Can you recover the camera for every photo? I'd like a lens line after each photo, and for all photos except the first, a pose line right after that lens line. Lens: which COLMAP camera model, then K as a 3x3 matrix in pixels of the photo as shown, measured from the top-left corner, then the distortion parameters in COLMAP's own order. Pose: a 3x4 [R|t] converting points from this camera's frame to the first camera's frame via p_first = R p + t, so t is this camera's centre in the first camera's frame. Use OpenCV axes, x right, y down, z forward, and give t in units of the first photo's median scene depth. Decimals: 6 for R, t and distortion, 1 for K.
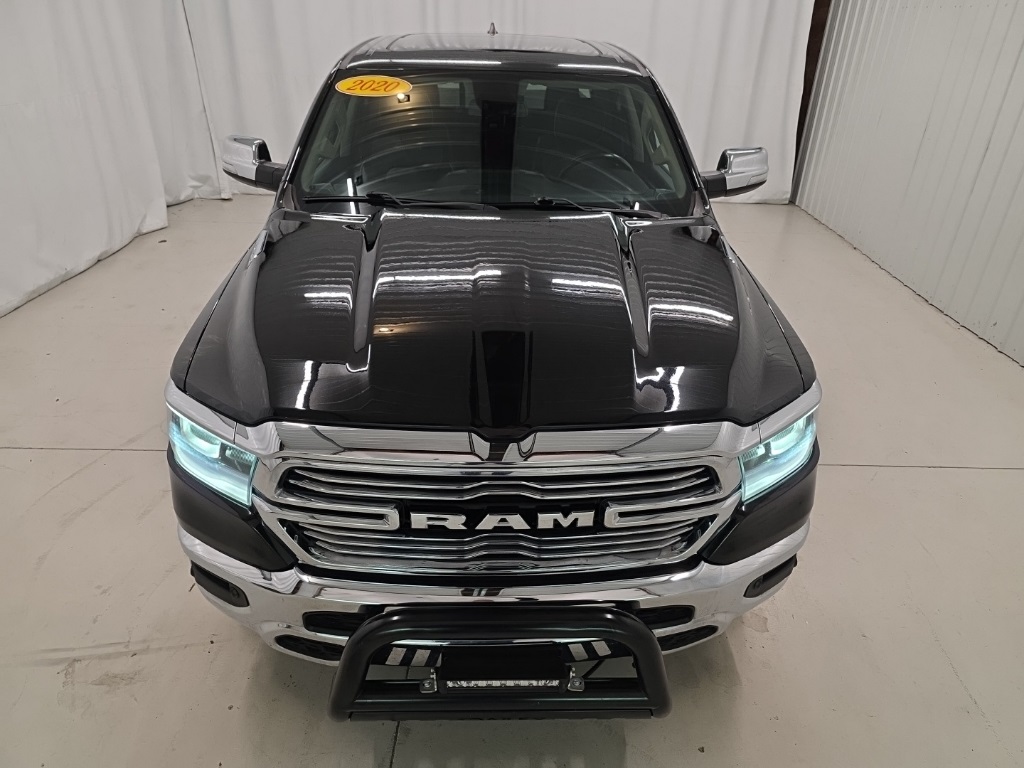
lens RADIAL K [[712.7, 0, 517.0], [0, 712.7, 370.6], [0, 0, 1]] dist [0.041234, -0.051880]
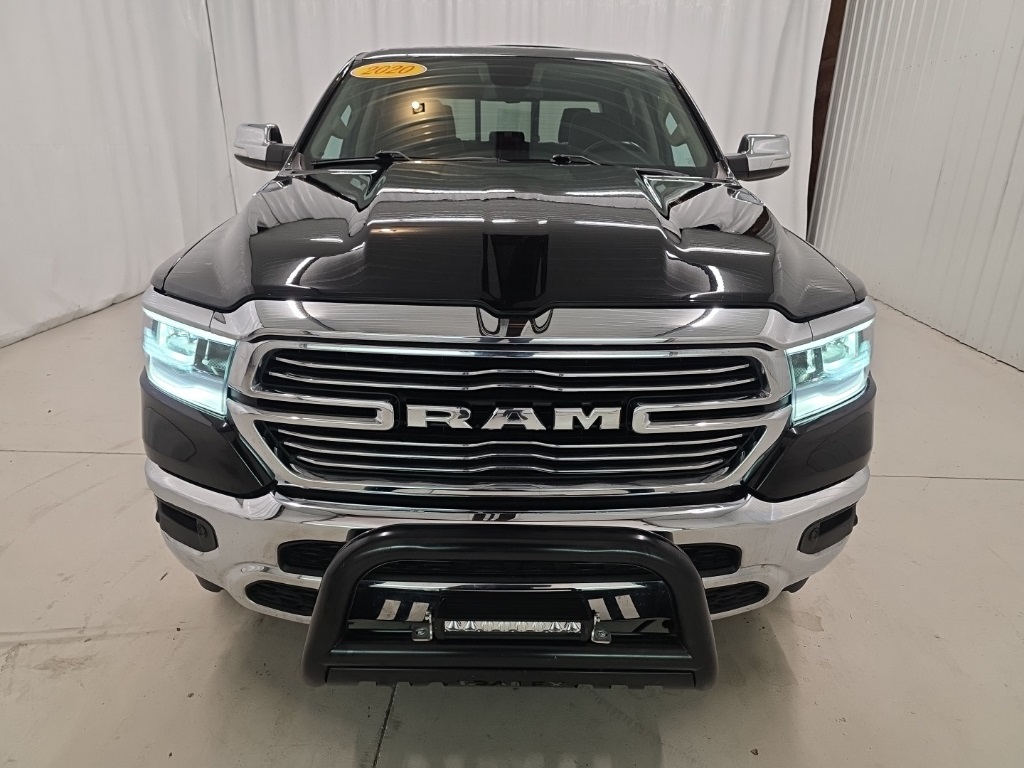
lens RADIAL K [[697.9, 0, 512.0], [0, 697.9, 384.0], [0, 0, 1]] dist [0.052038, -0.057121]
pose [[0.999661, 0.004719, -0.025621, -0.000550], [-0.008687, 0.987546, -0.157089, 0.265130], [0.024561, 0.157258, 0.987252, 0.146825]]
